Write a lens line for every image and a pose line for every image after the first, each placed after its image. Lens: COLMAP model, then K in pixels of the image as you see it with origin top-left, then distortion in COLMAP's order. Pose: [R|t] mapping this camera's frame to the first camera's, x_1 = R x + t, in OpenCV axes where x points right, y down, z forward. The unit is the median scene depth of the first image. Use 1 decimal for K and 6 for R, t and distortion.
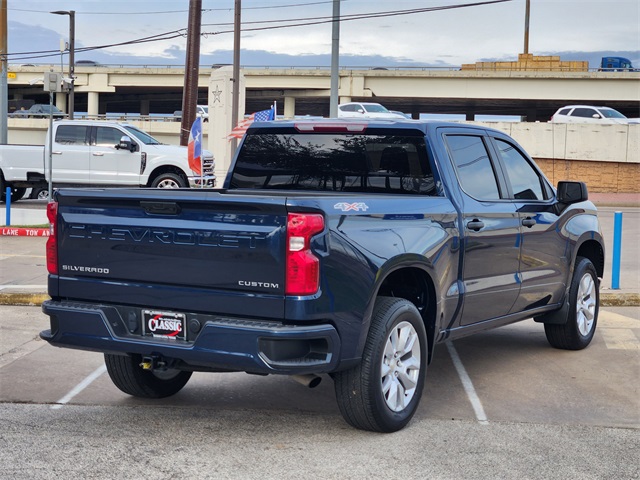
lens RADIAL K [[1314.7, 0, 320.0], [0, 1314.7, 240.0], [0, 0, 1]] dist [-0.842088, 10.706744]
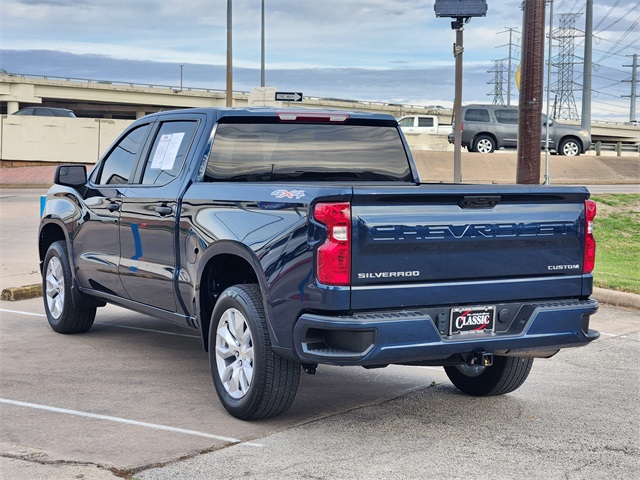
lens RADIAL K [[1314.7, 0, 320.0], [0, 1314.7, 240.0], [0, 0, 1]] dist [-0.842088, 10.706744]
pose [[0.532349, -0.075395, 0.843161, -1.002949], [0.059255, 0.996902, 0.051731, -0.053256], [-0.844448, 0.022422, 0.535167, 0.561247]]
